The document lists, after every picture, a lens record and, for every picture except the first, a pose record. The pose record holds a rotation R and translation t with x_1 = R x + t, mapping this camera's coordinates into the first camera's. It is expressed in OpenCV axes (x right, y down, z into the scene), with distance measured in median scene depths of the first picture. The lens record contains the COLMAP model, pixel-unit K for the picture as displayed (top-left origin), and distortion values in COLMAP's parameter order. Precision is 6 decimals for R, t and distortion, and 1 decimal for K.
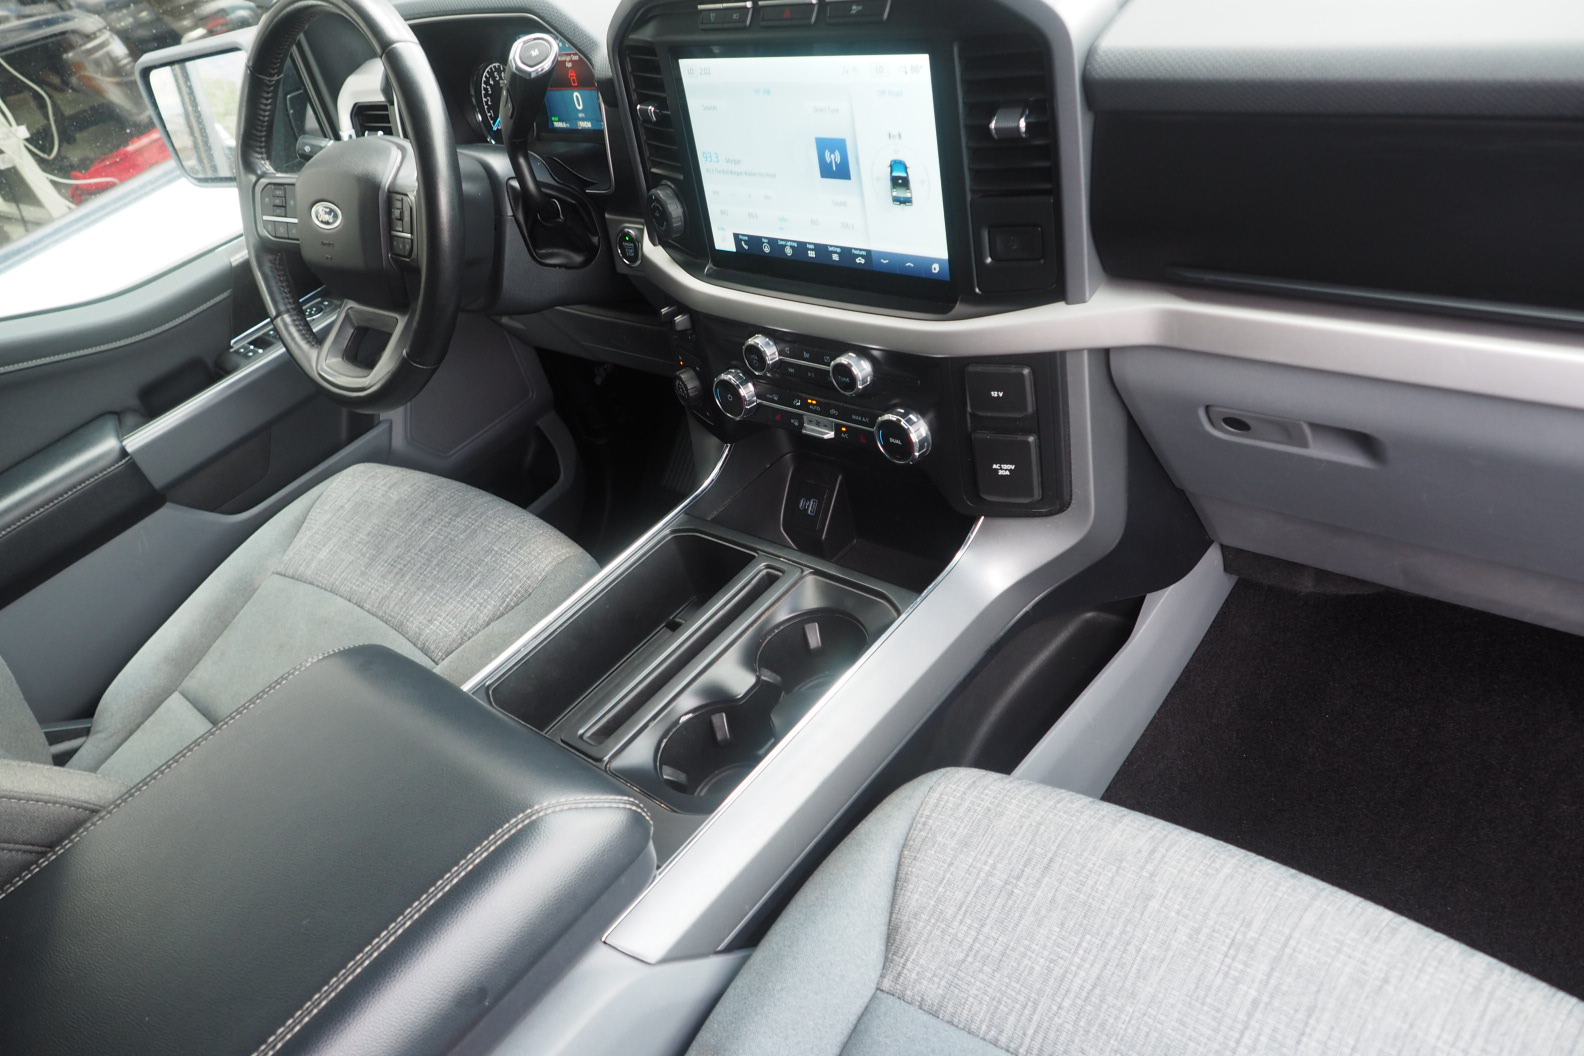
lens RADIAL K [[1135.9, 0, 795.9], [0, 1135.9, 525.4], [0, 0, 1]] dist [-0.017564, 0.002158]
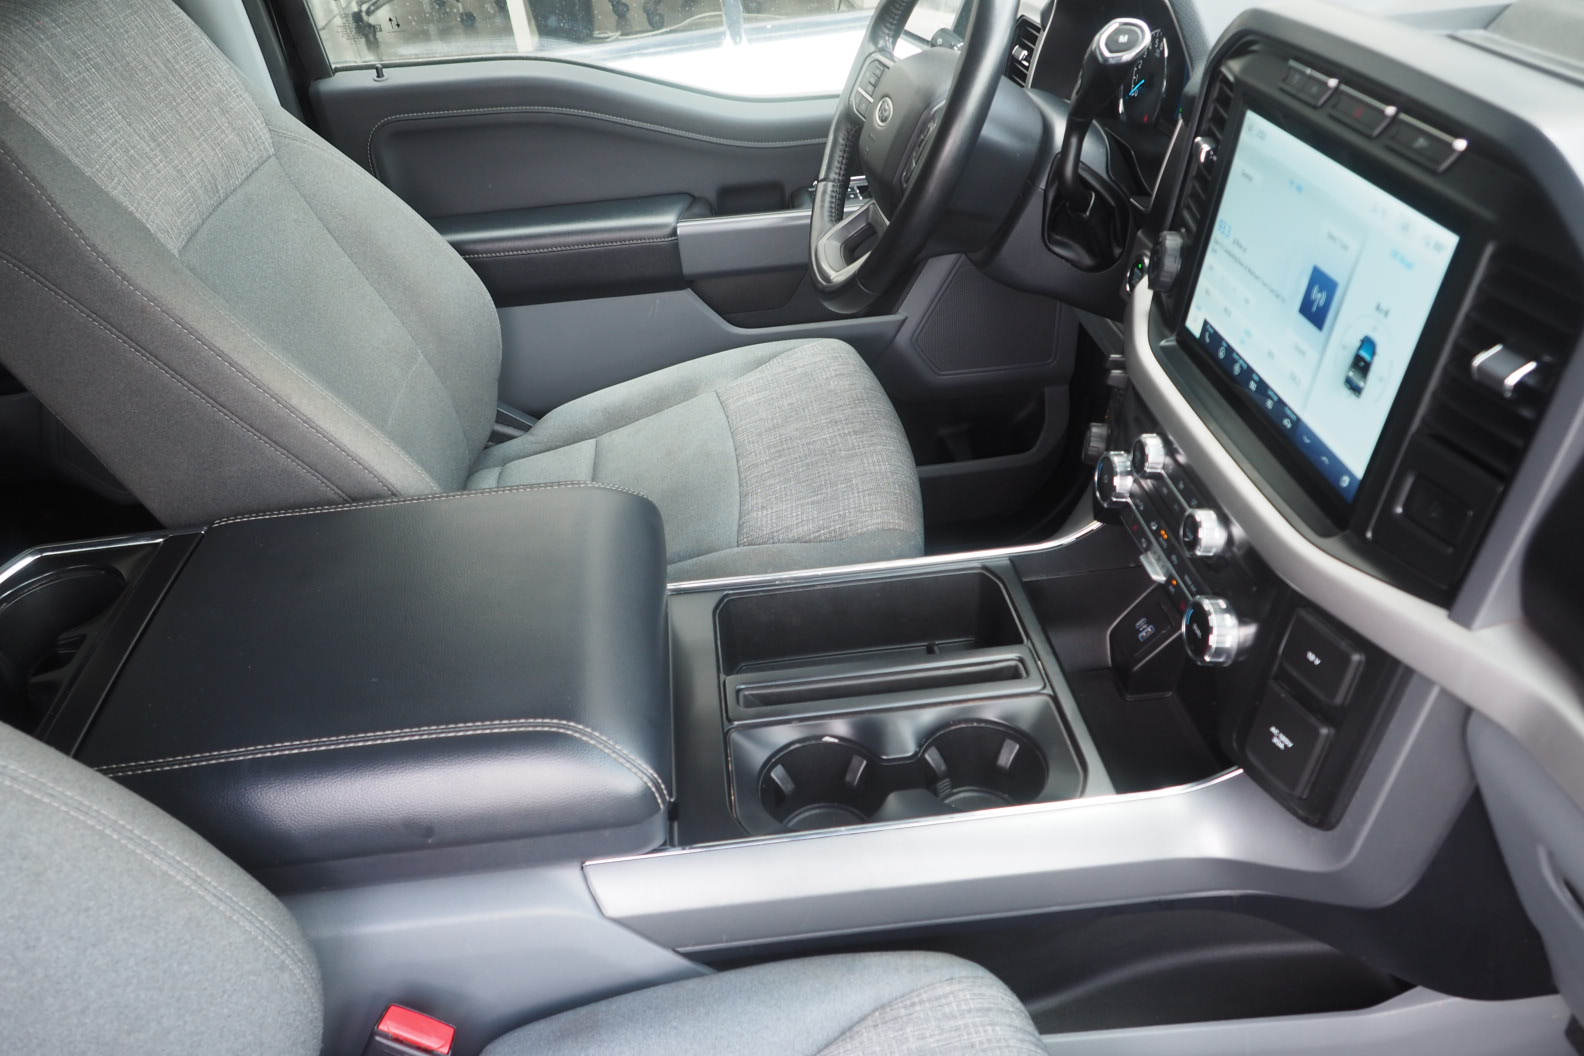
lens RADIAL K [[1137.3, 0, 793.0], [0, 1137.3, 532.8], [0, 0, 1]] dist [-0.024183, 0.004699]
pose [[0.718296, 0.545886, -0.431346, 0.184626], [-0.509576, 0.834899, 0.208031, -0.148385], [0.473692, 0.070376, 0.877874, 0.122101]]
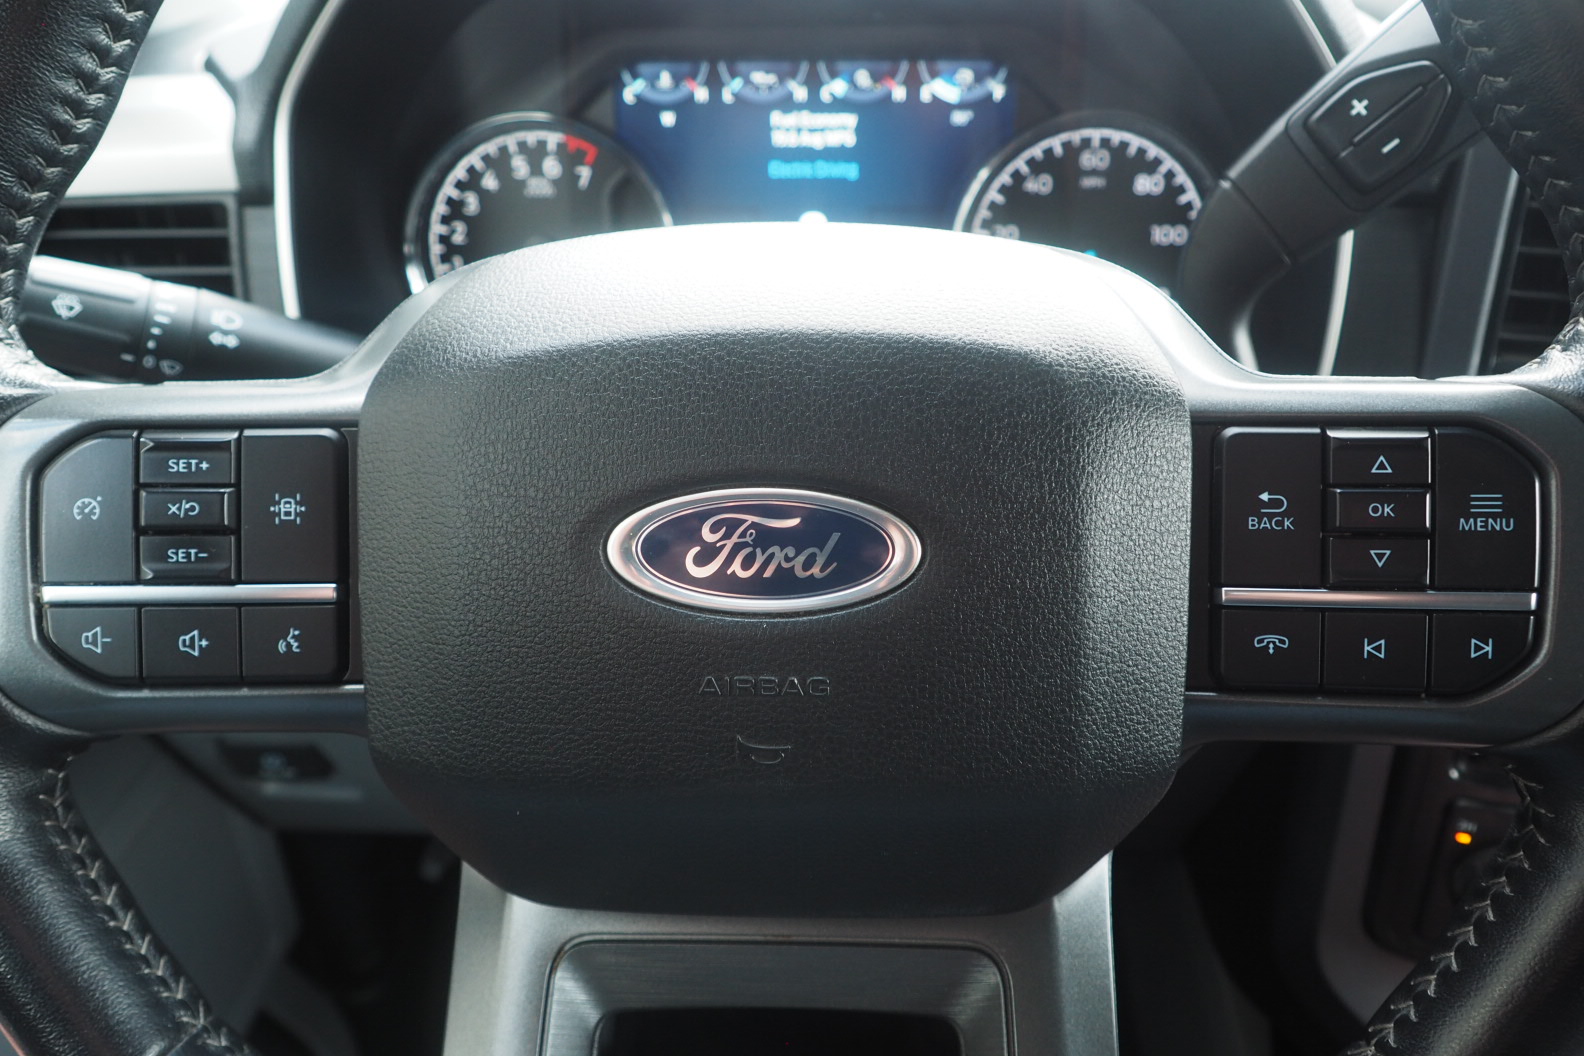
lens RADIAL K [[1137.3, 0, 793.0], [0, 1137.3, 532.8], [0, 0, 1]] dist [-0.024183, 0.004699]
pose [[0.763814, -0.067189, 0.641930, -0.615810], [0.216854, 0.963466, -0.157185, -0.276905], [-0.607917, 0.259265, 0.750479, 0.957009]]
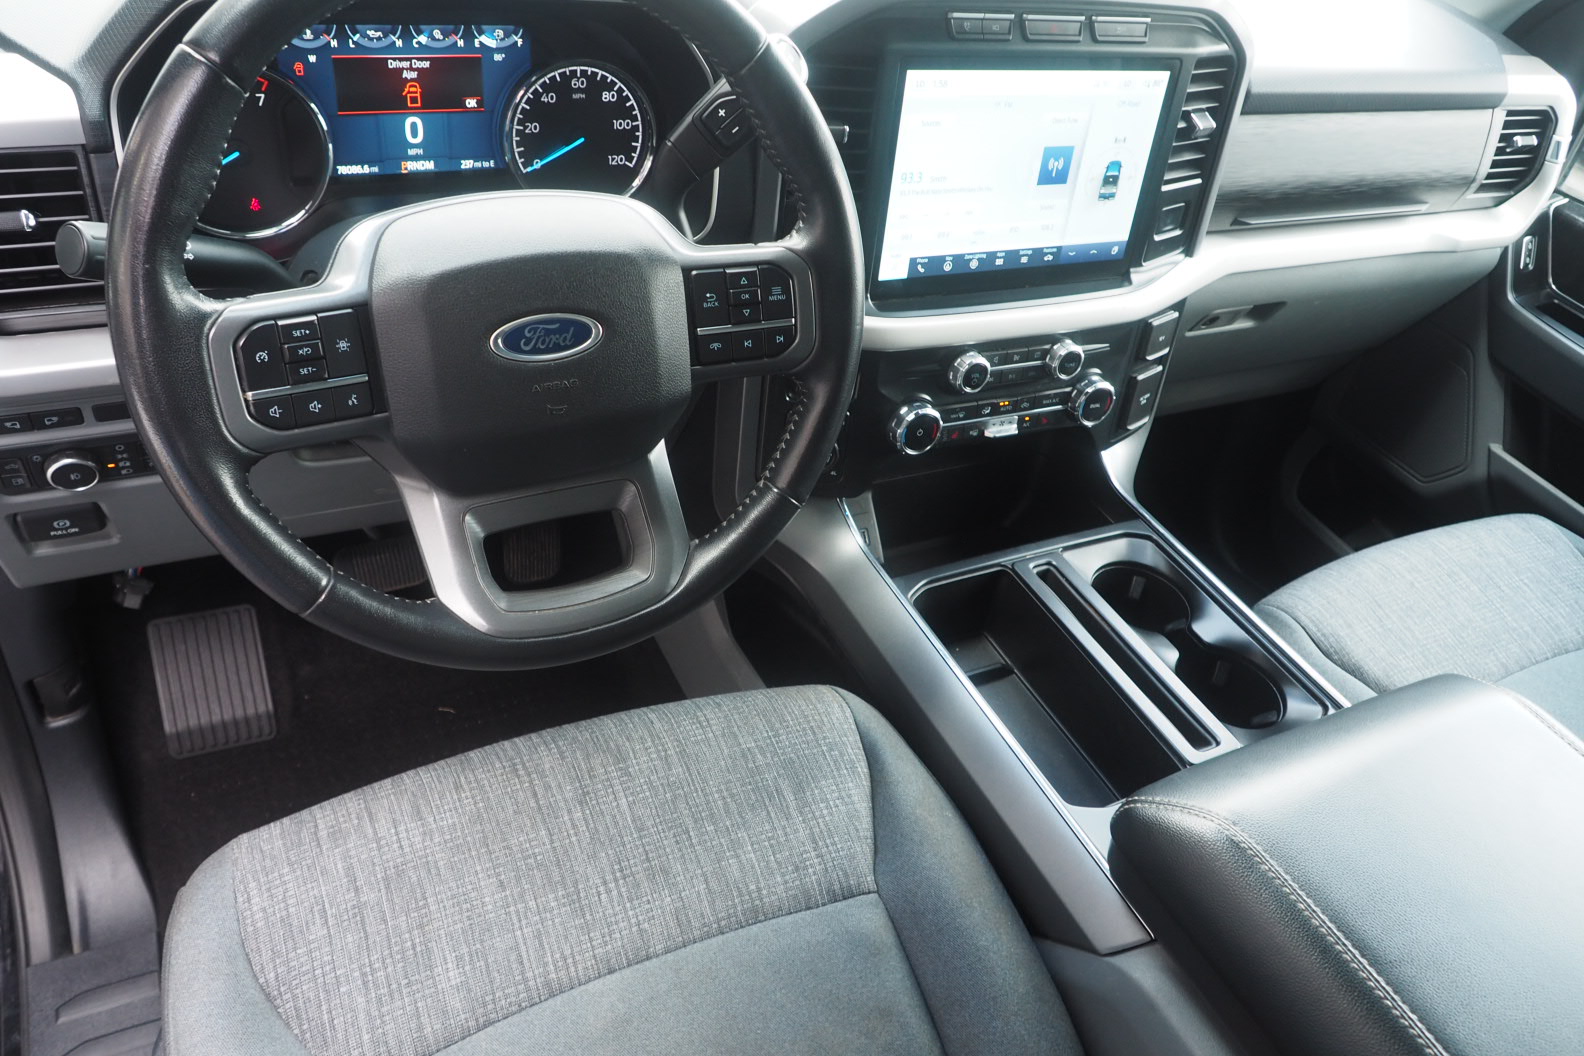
lens RADIAL K [[1137.3, 0, 793.0], [0, 1137.3, 532.8], [0, 0, 1]] dist [-0.024183, 0.004699]
pose [[0.334108, -0.340806, 0.878762, -1.018097], [0.353262, 0.909656, 0.218476, -0.301666], [-0.873829, 0.237439, 0.424318, 0.773283]]
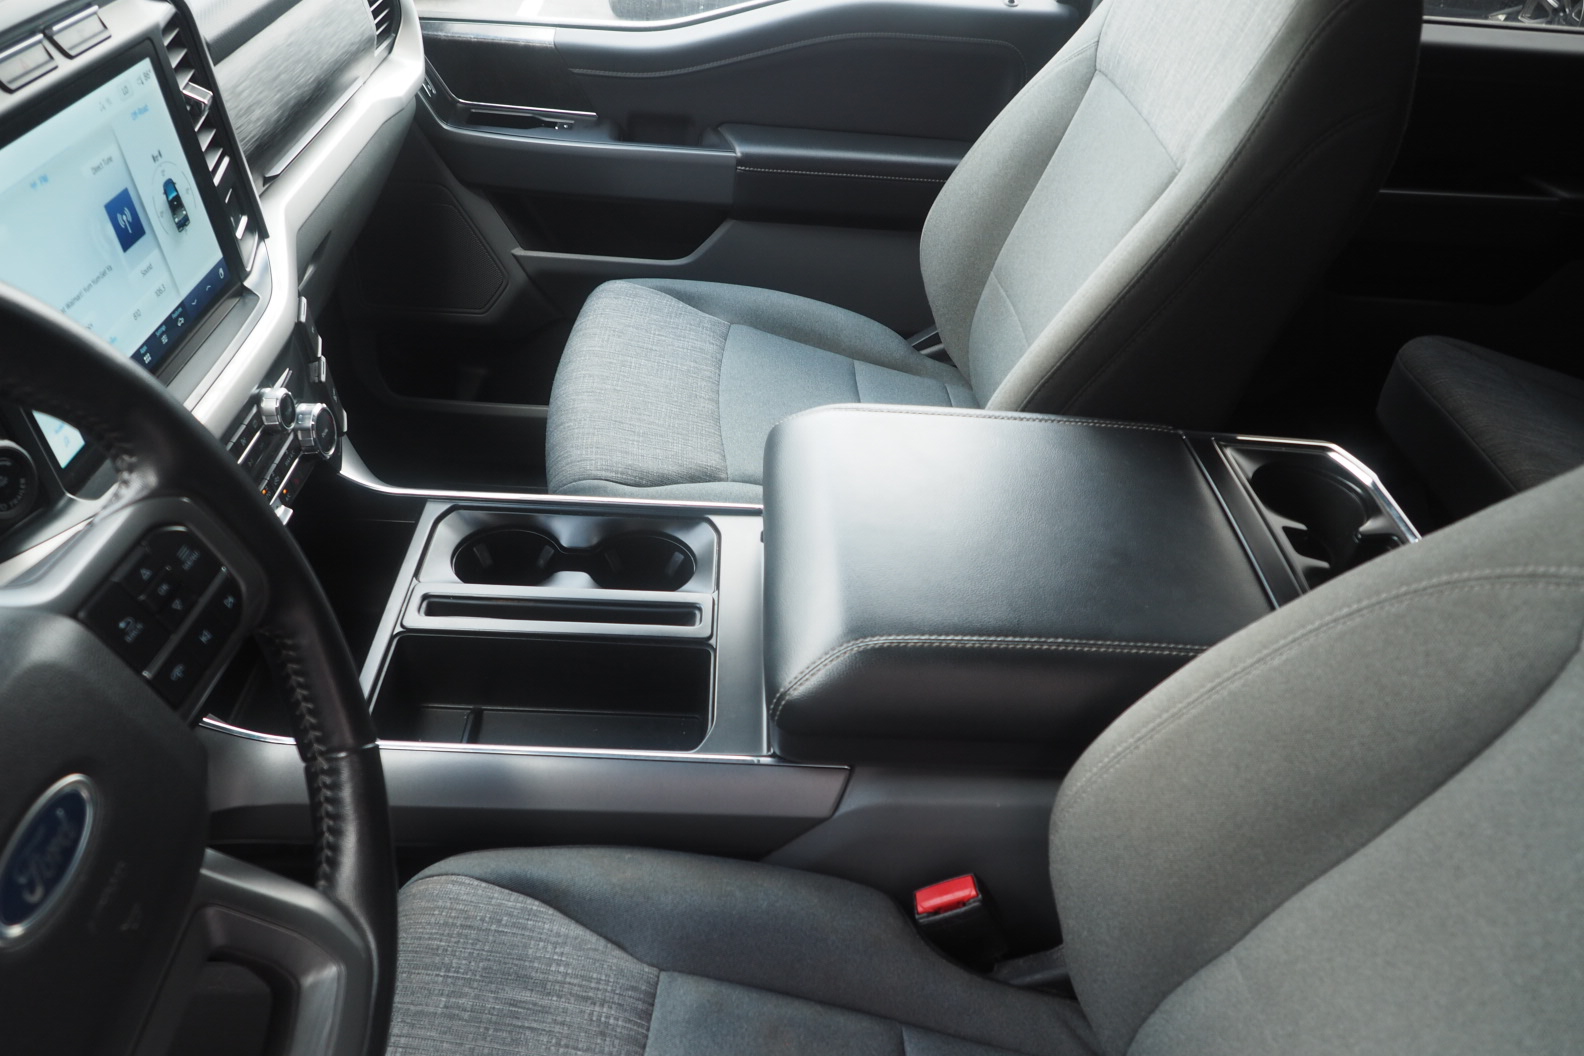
lens RADIAL K [[1137.3, 0, 793.0], [0, 1137.3, 532.8], [0, 0, 1]] dist [-0.024183, 0.004699]
pose [[-0.665961, -0.290008, 0.687307, -0.857606], [0.510612, 0.494477, 0.703398, -0.497389], [-0.543848, 0.819383, -0.181221, 0.981565]]
